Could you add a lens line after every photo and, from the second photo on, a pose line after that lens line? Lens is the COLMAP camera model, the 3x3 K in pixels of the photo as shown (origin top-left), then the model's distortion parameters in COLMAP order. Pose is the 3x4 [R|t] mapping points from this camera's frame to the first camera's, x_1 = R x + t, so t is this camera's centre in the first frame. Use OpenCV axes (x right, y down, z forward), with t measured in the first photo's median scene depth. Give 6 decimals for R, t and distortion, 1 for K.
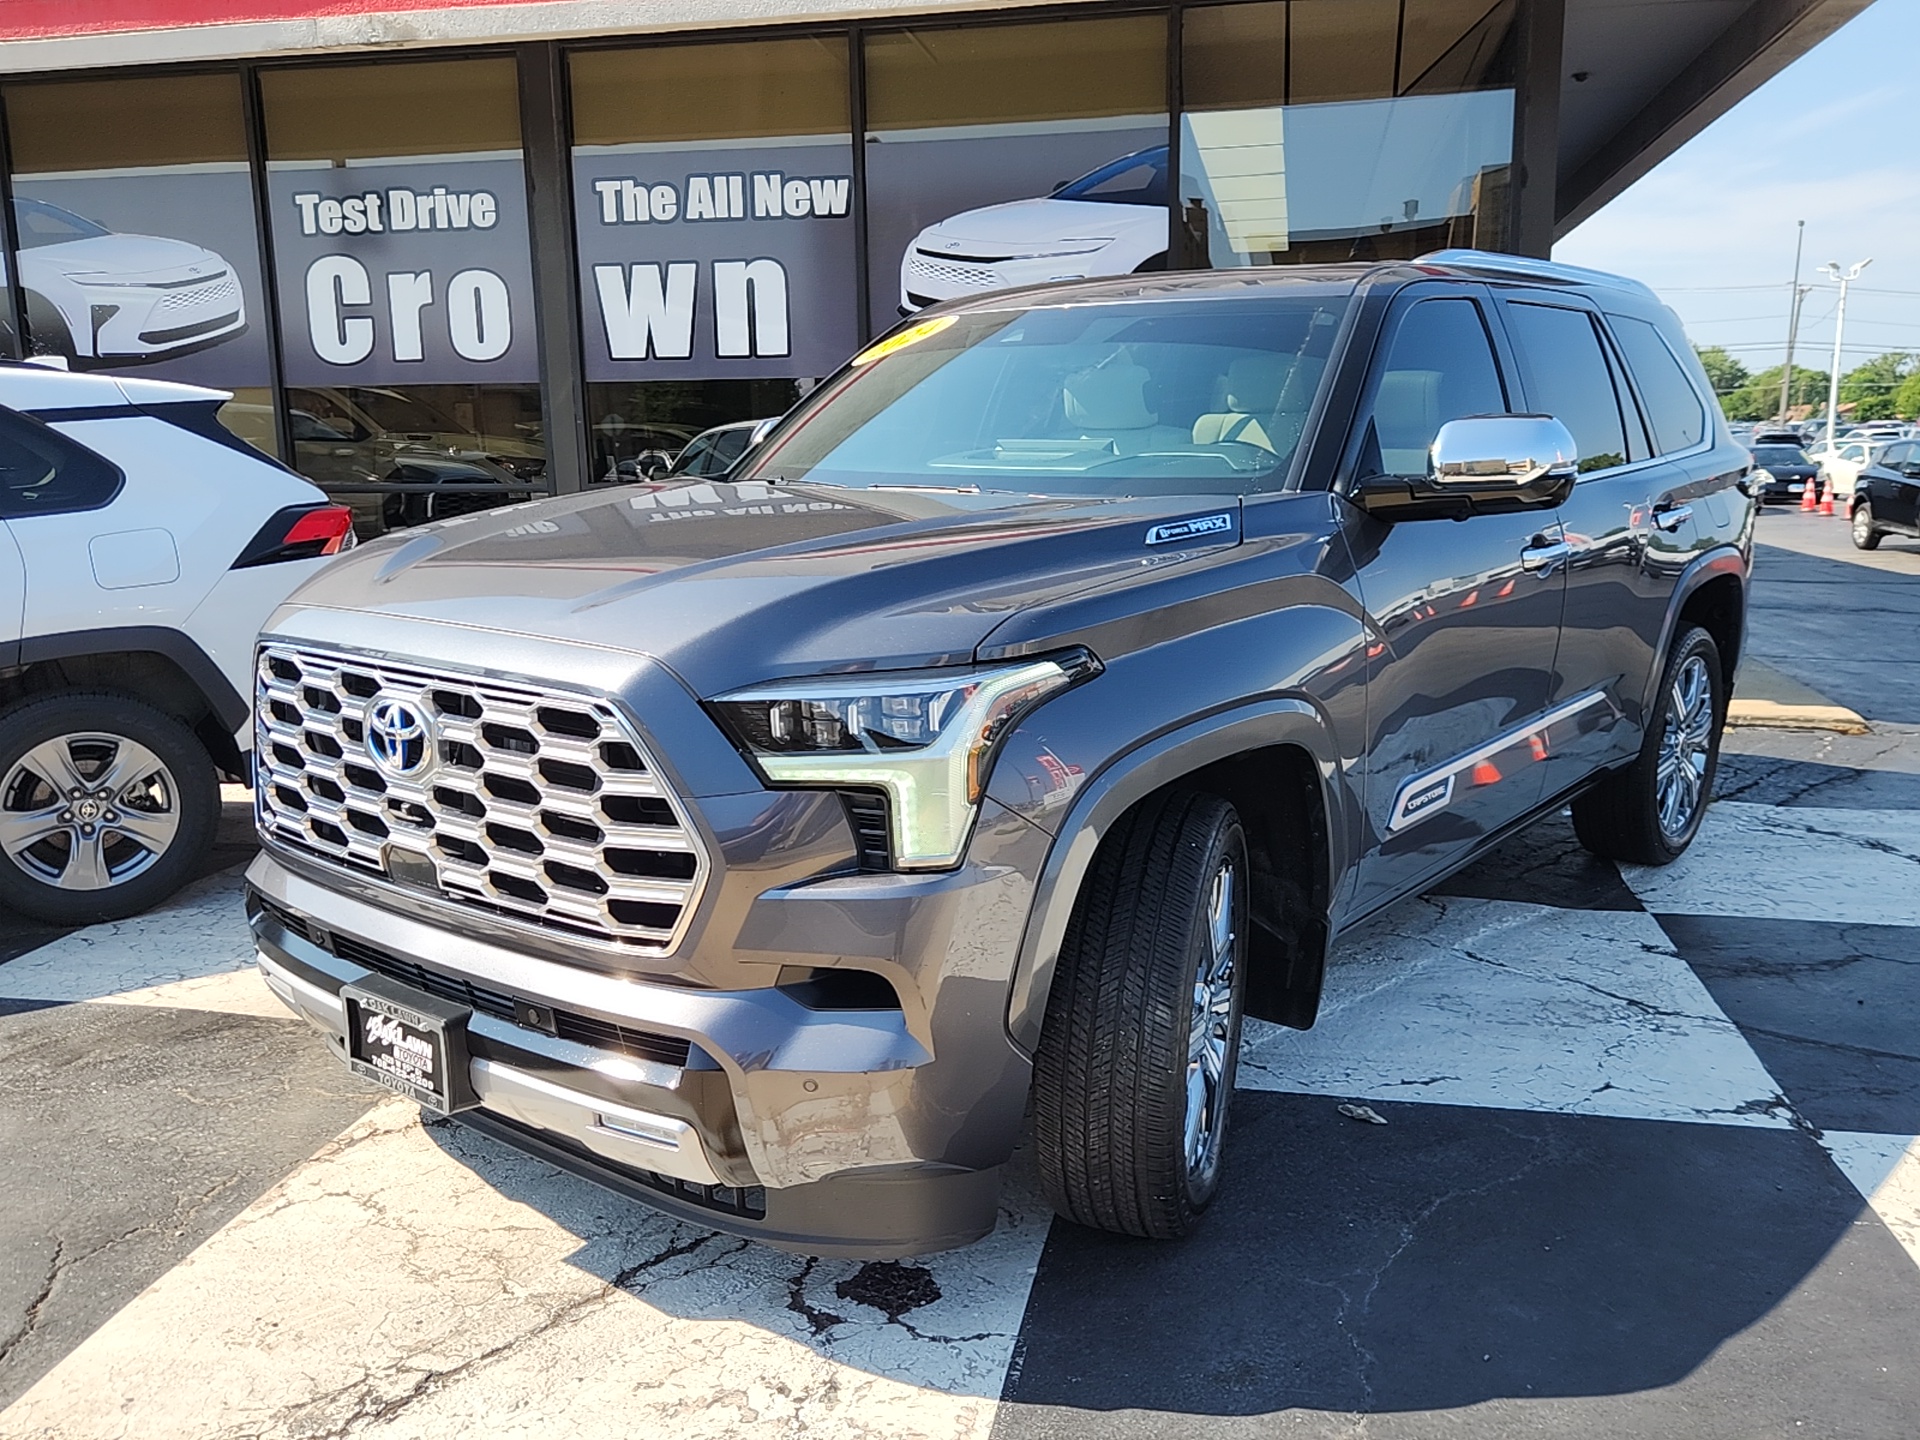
lens RADIAL K [[1577.8, 0, 960.0], [0, 1577.8, 720.0], [0, 0, 1]] dist [0.036570, -0.015156]
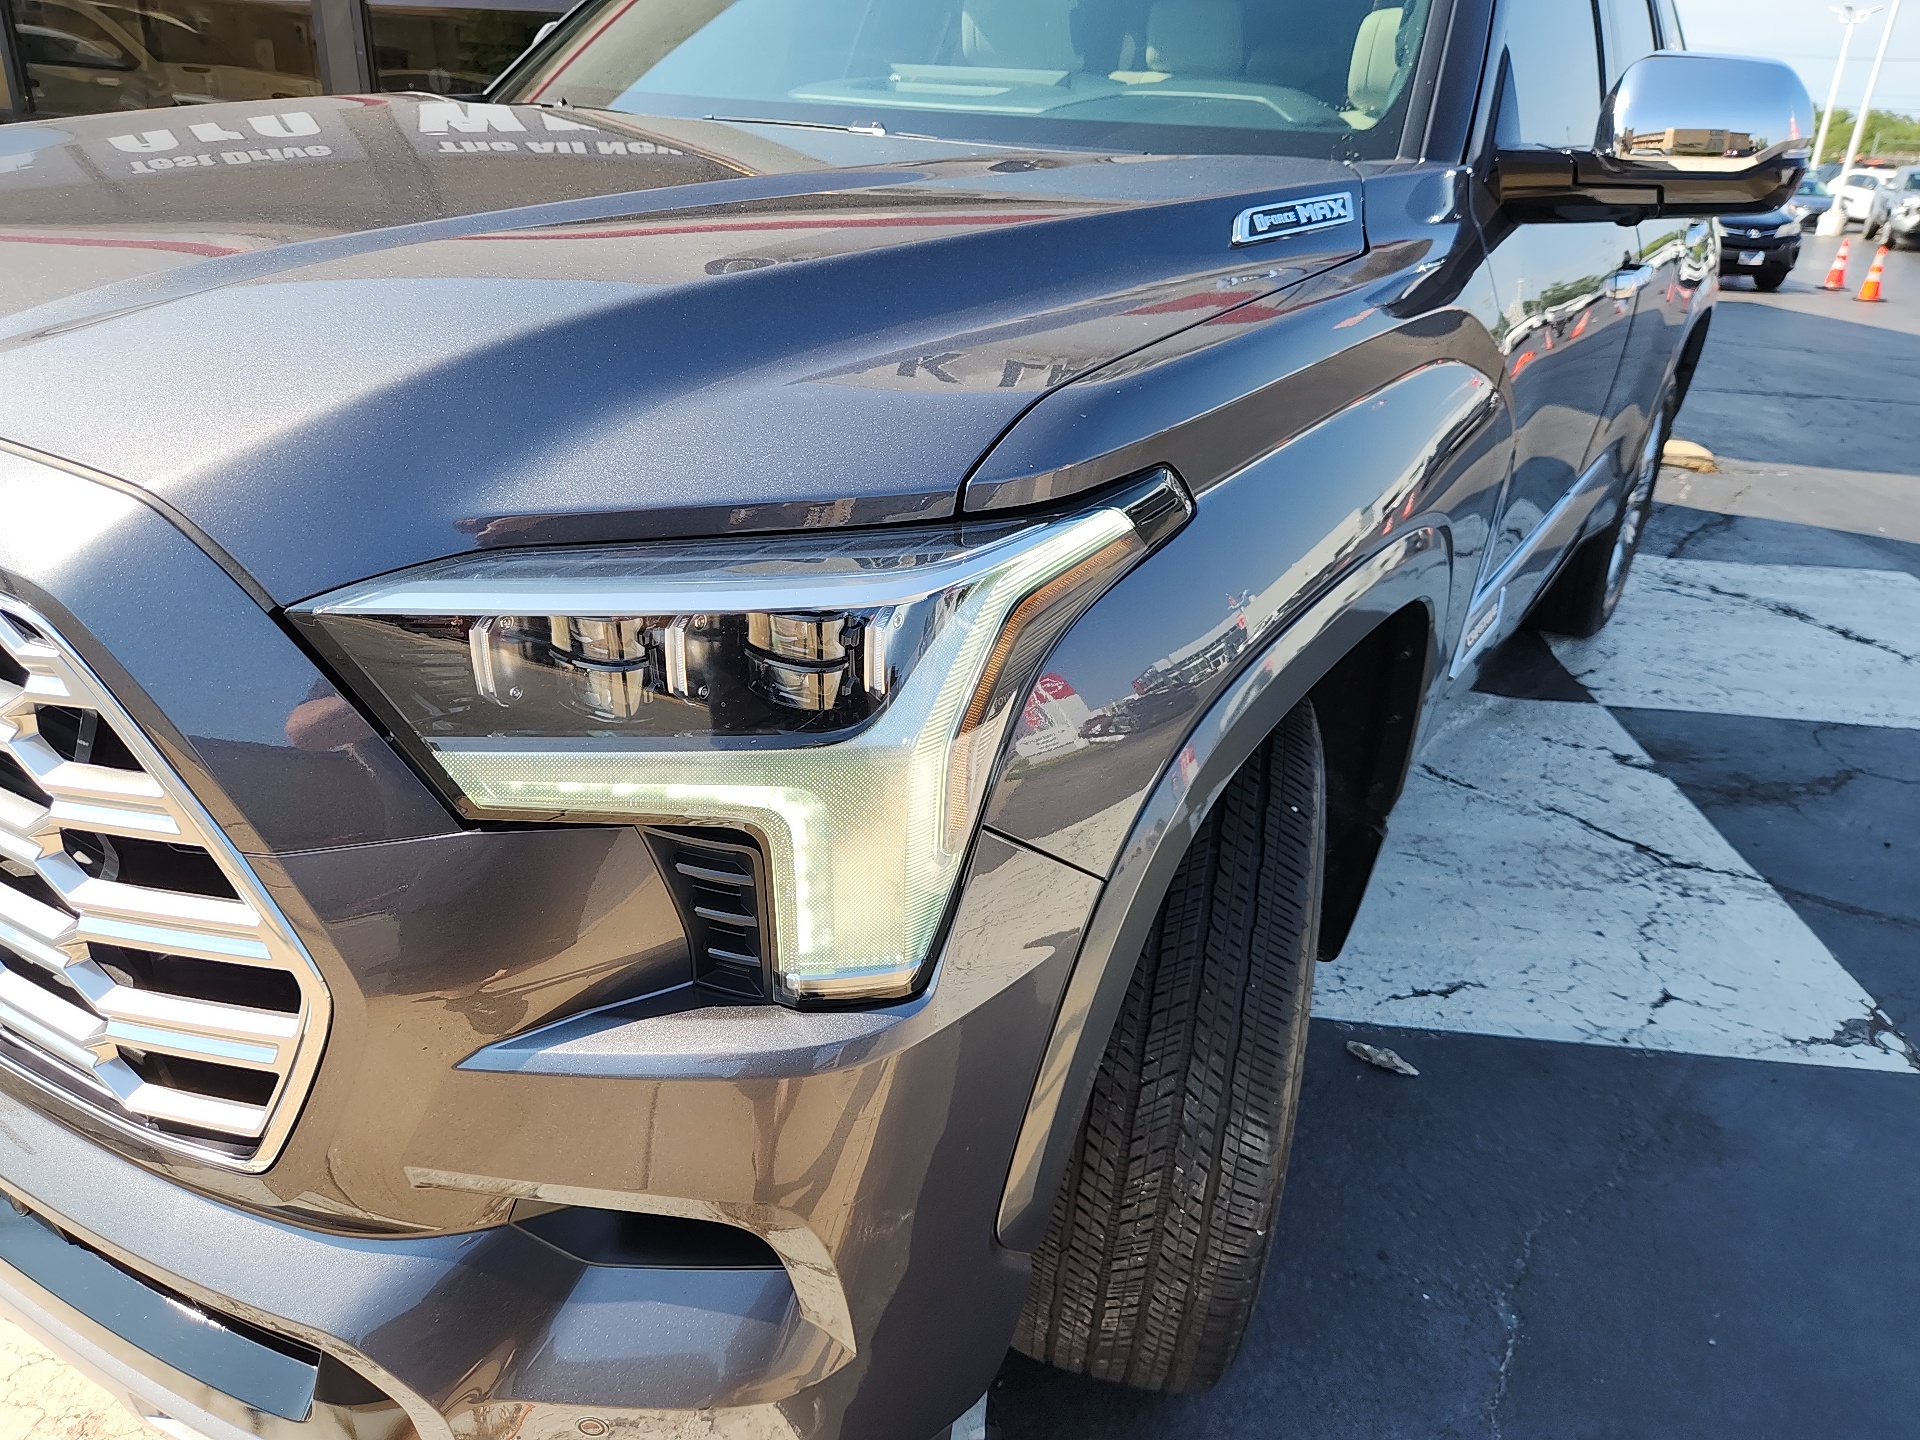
lens RADIAL K [[1339.2, 0, 960.0], [0, 1339.2, 720.0], [0, 0, 1]] dist [0.047355, -0.049024]
pose [[0.991464, 0.002149, 0.130367, -0.031008], [-0.032683, 0.972039, 0.232536, -0.054585], [-0.126222, -0.234812, 0.963811, 0.507522]]
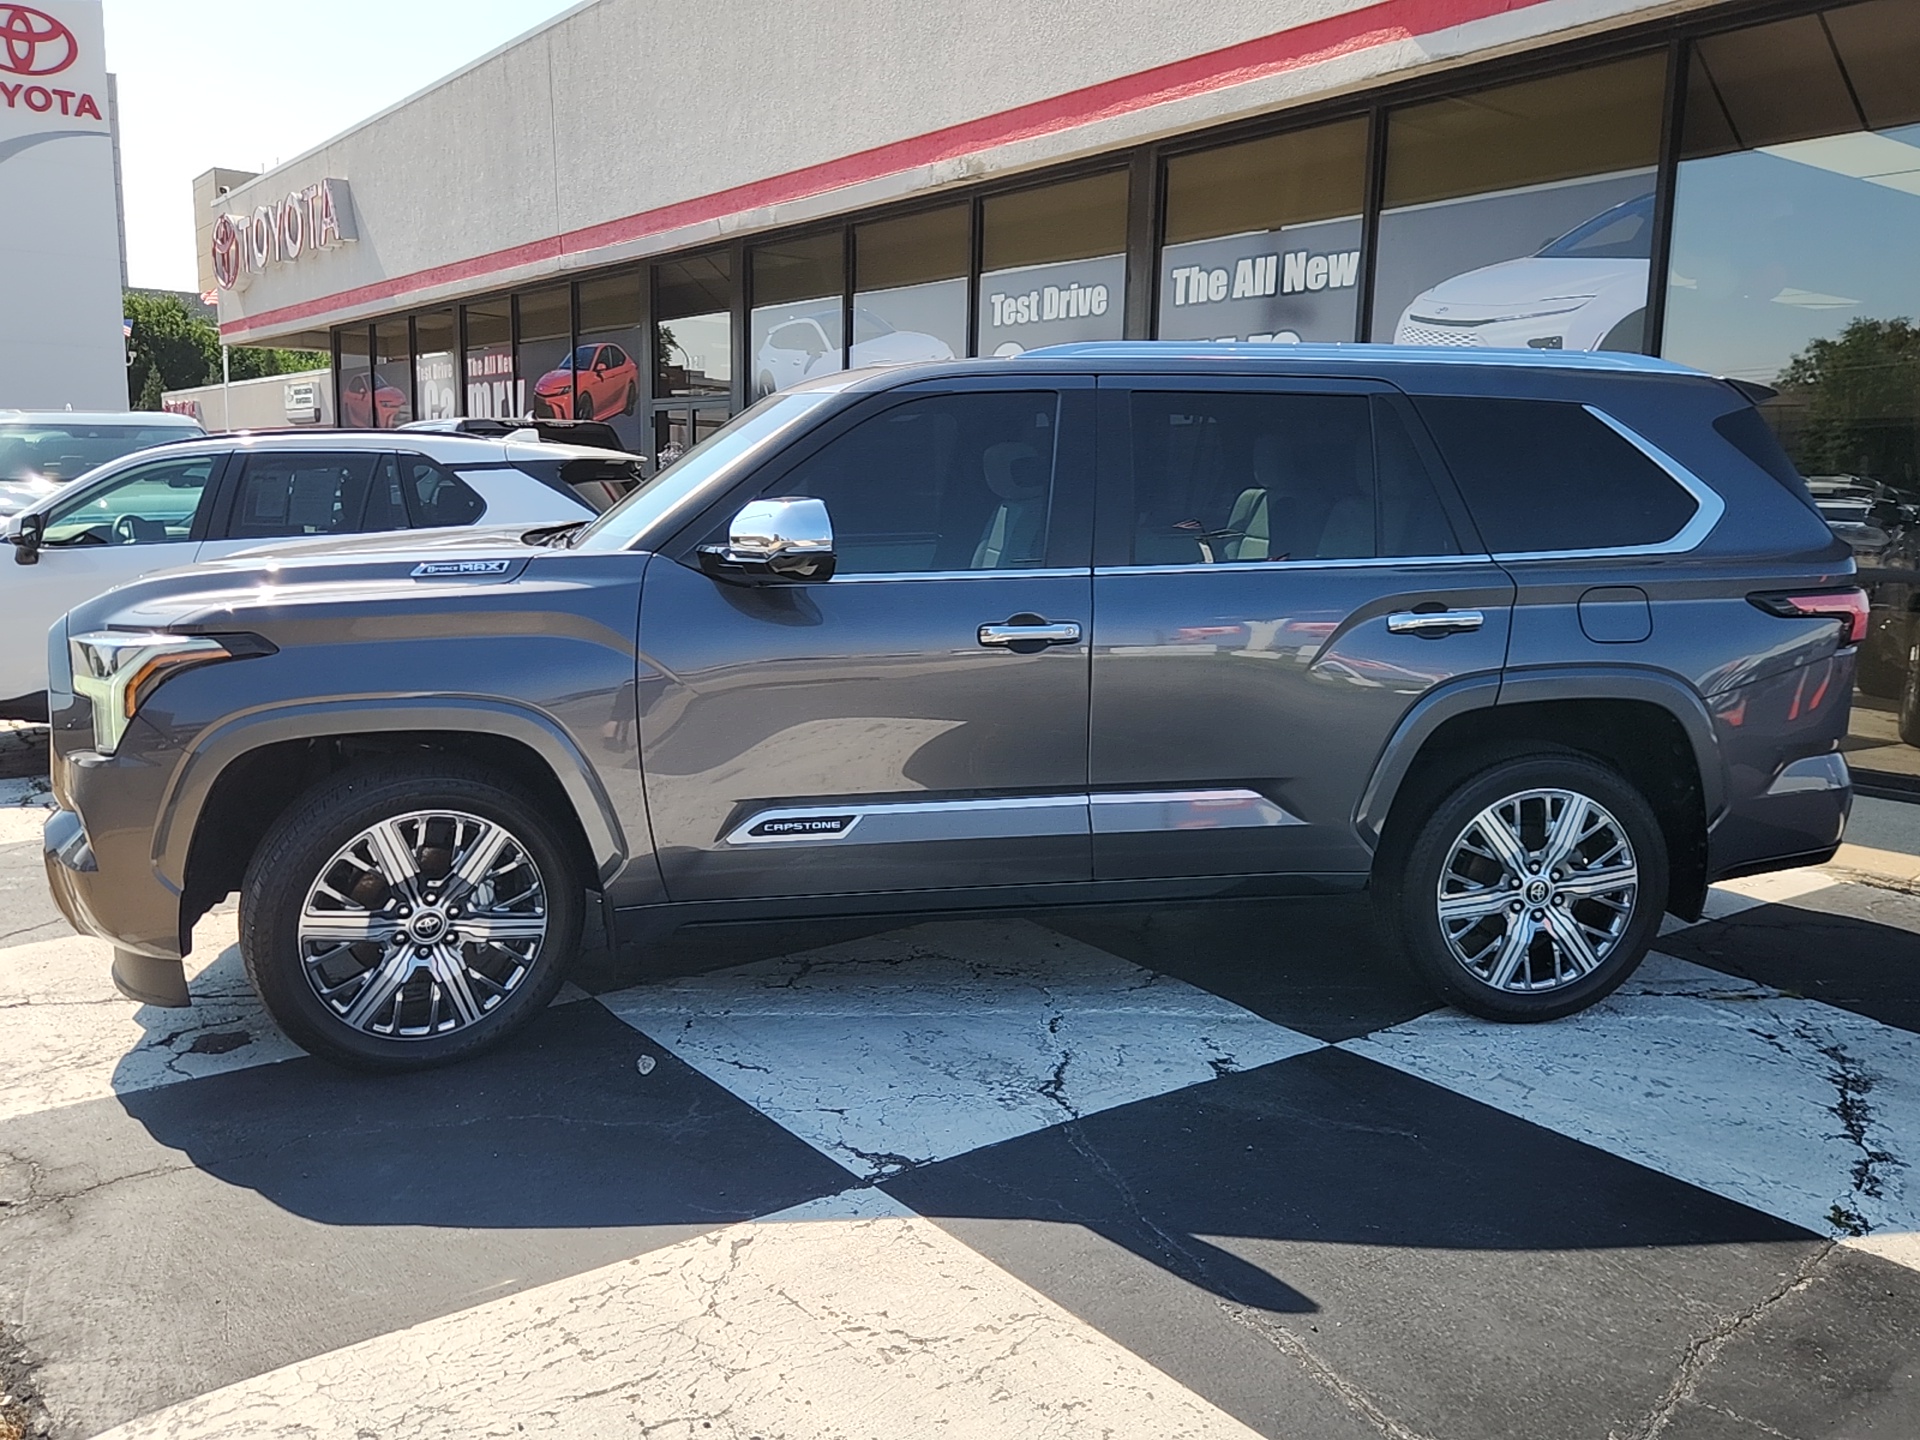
lens RADIAL K [[1583.4, 0, 994.9], [0, 1583.4, 717.4], [0, 0, 1]] dist [0.063866, 0.000488]
pose [[0.739201, 0.124662, -0.661847, 1.347860], [-0.147152, 0.988871, 0.021909, -0.086836], [0.657212, 0.081197, 0.749319, 0.265644]]
